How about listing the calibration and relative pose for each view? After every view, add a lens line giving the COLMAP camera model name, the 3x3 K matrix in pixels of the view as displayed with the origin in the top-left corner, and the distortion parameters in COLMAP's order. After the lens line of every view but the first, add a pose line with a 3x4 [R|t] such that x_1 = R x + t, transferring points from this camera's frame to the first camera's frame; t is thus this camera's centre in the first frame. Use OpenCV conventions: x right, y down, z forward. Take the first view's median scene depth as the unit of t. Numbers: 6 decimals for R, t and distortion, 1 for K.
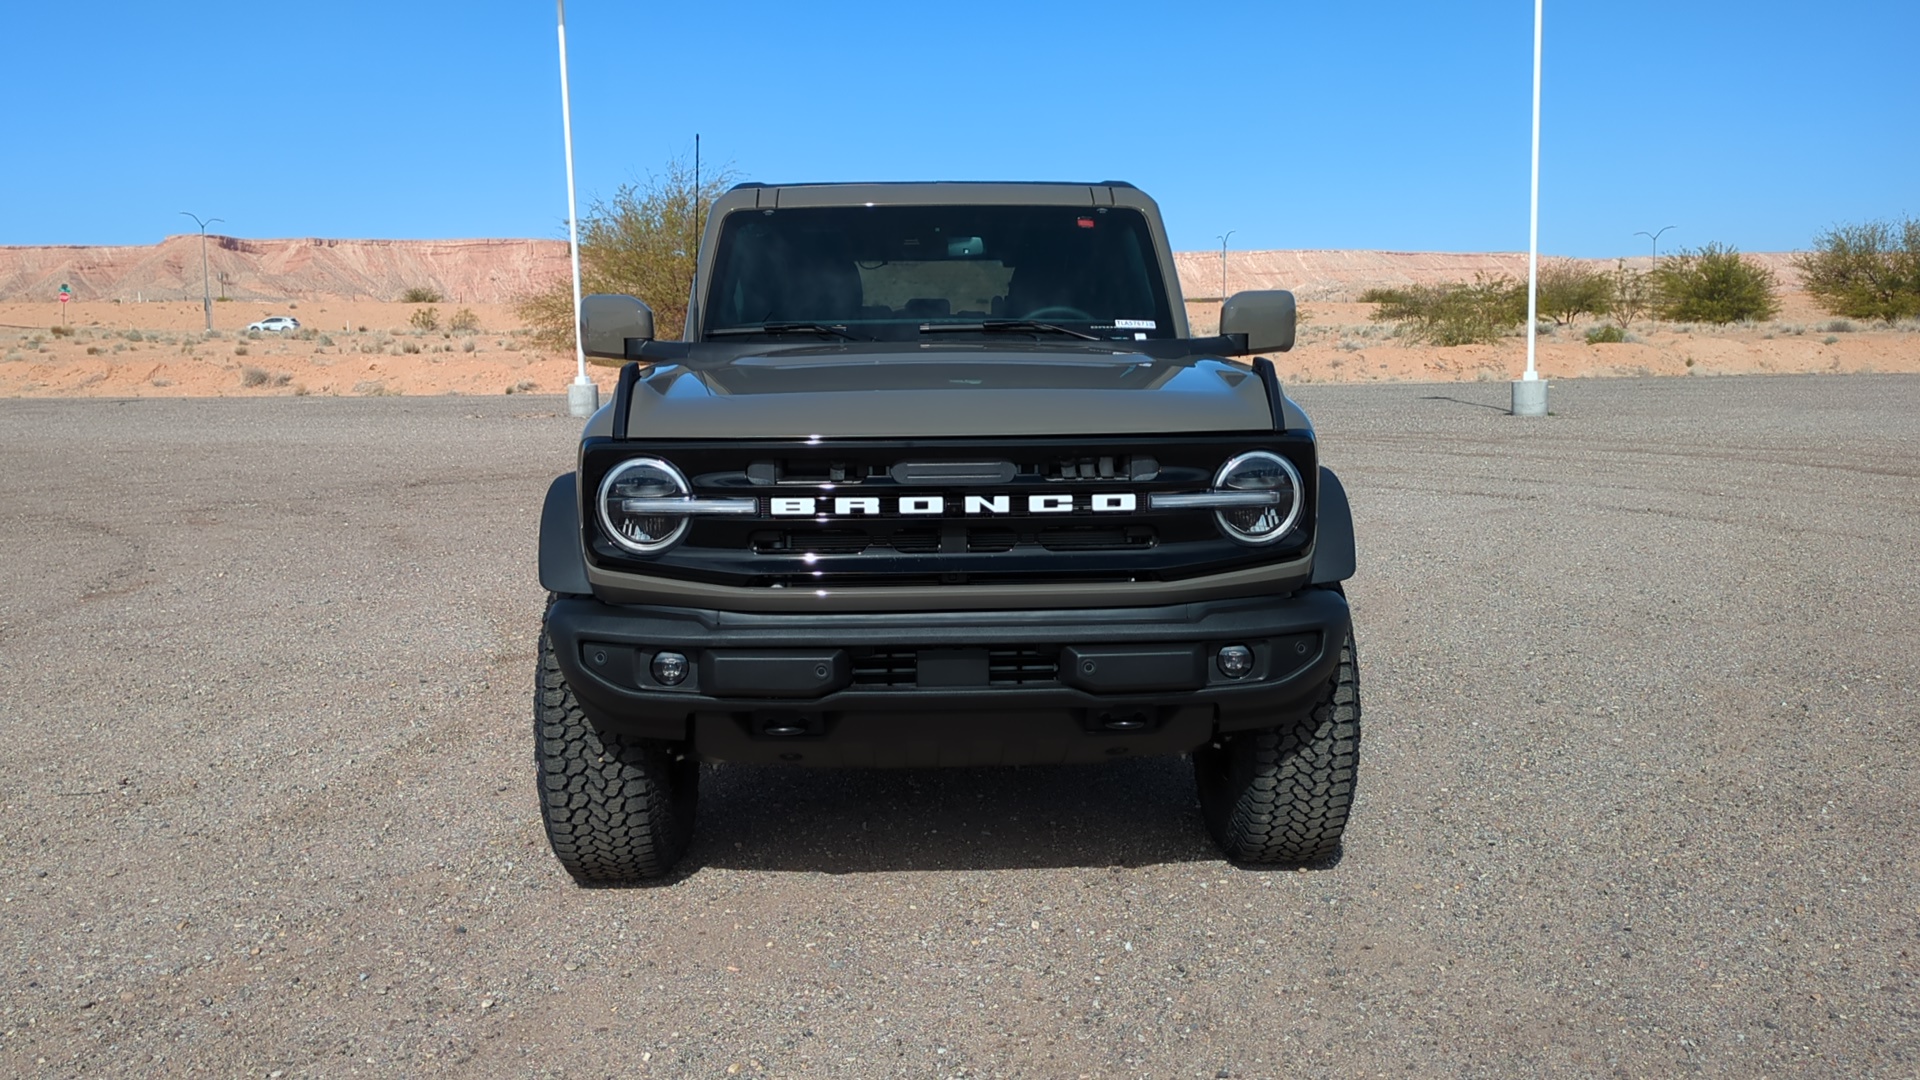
lens RADIAL K [[1657.4, 0, 966.5], [0, 1657.4, 532.4], [0, 0, 1]] dist [0.050084, -0.007709]
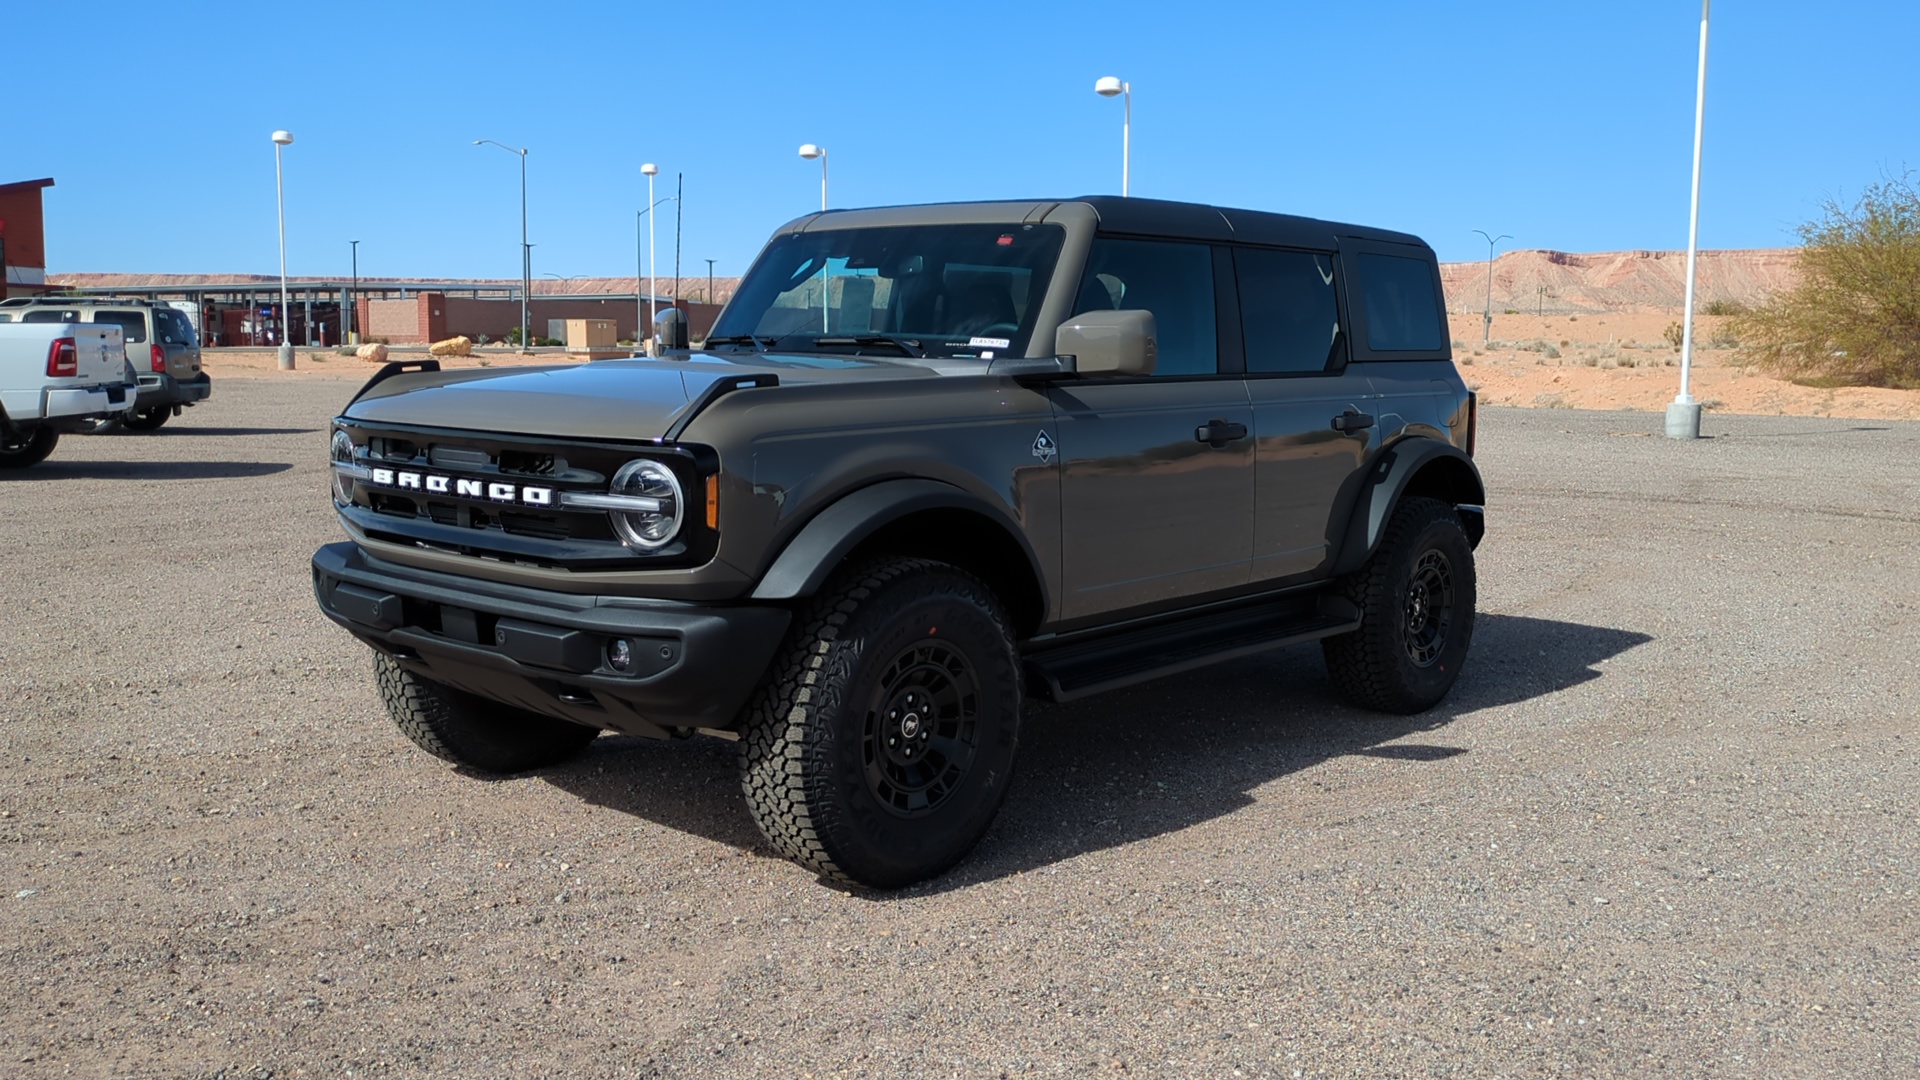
lens RADIAL K [[1657.4, 0, 966.5], [0, 1657.4, 532.4], [0, 0, 1]] dist [0.050084, -0.007709]
pose [[0.731422, 0.098910, -0.674713, 0.972990], [-0.103867, 0.994039, 0.033125, -0.055494], [0.673968, 0.045852, 0.737336, 0.334196]]
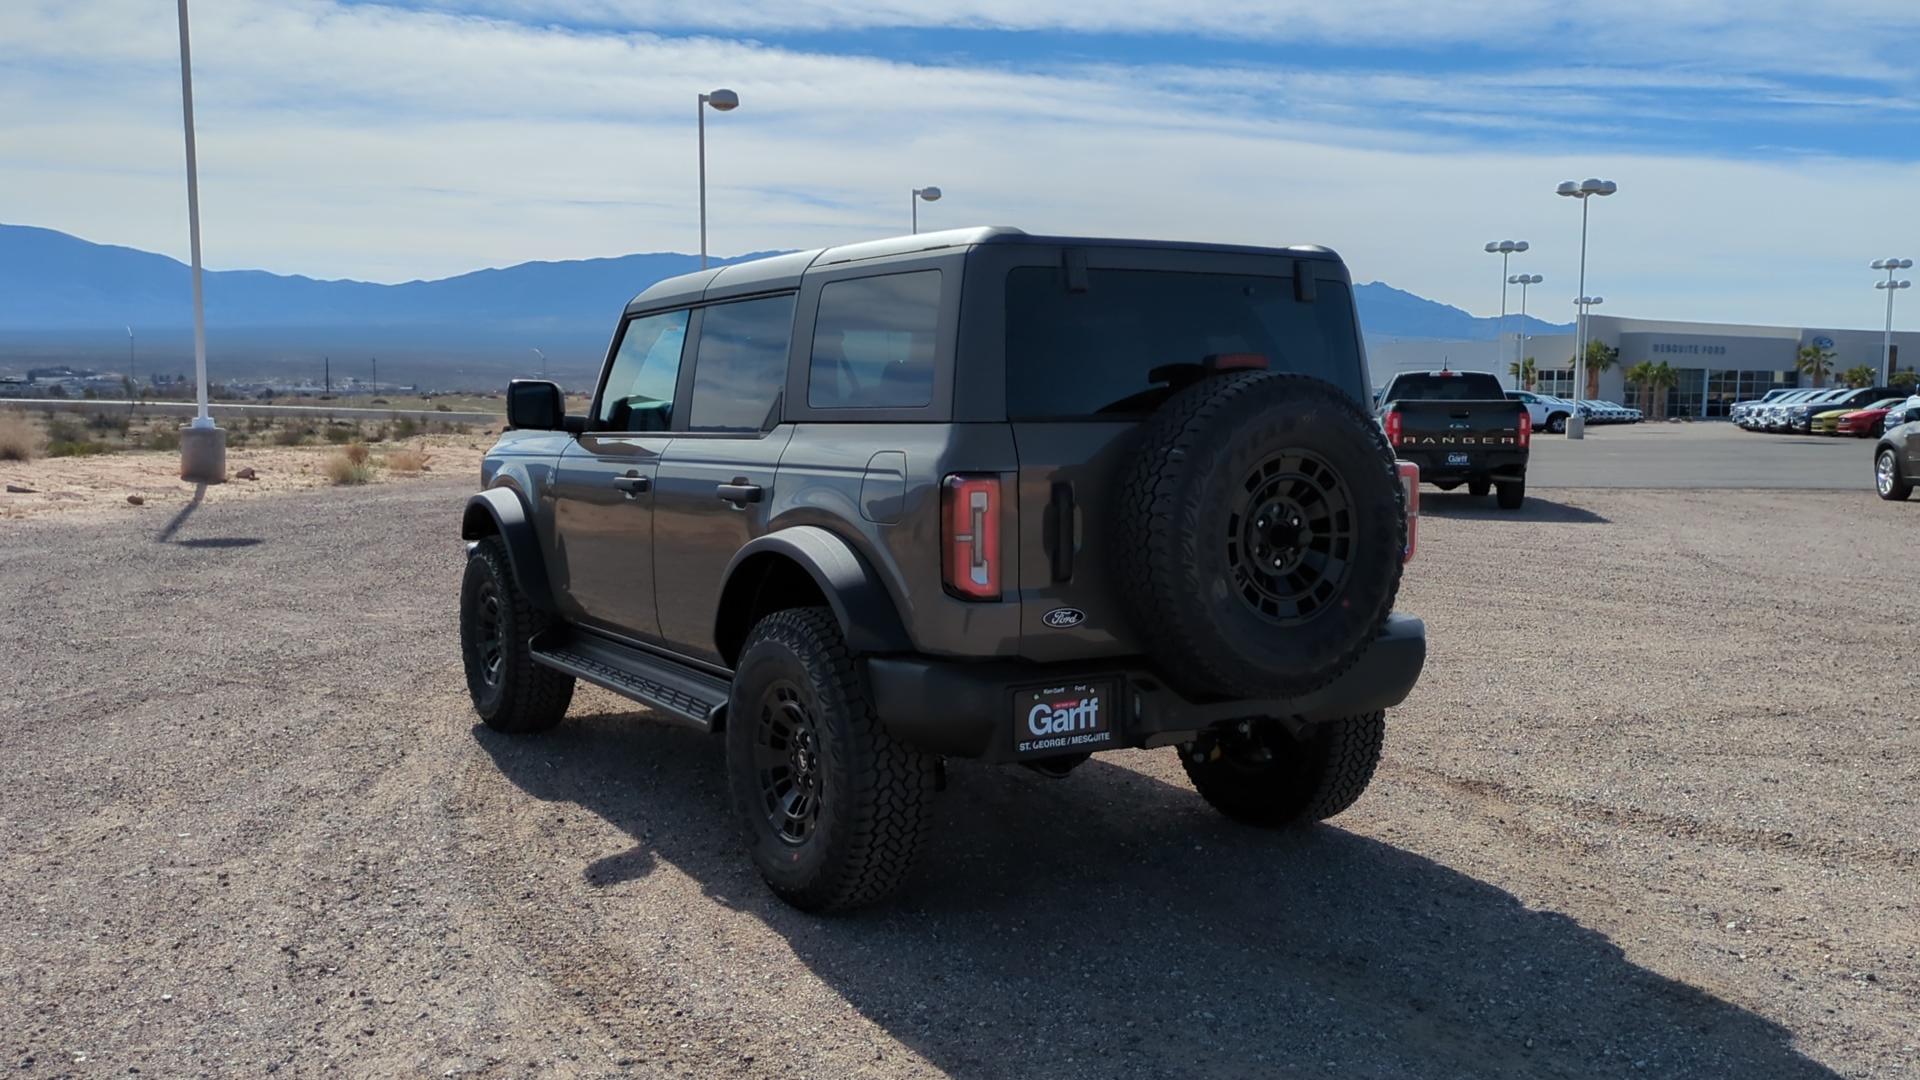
lens RADIAL K [[1656.6, 0, 970.0], [0, 1656.6, 539.6], [0, 0, 1]] dist [0.086045, -0.114586]
pose [[-0.867915, 0.053754, -0.493795, 0.654578], [-0.047396, 0.980629, 0.190055, -0.381387], [0.494445, 0.188356, -0.848555, 3.060508]]
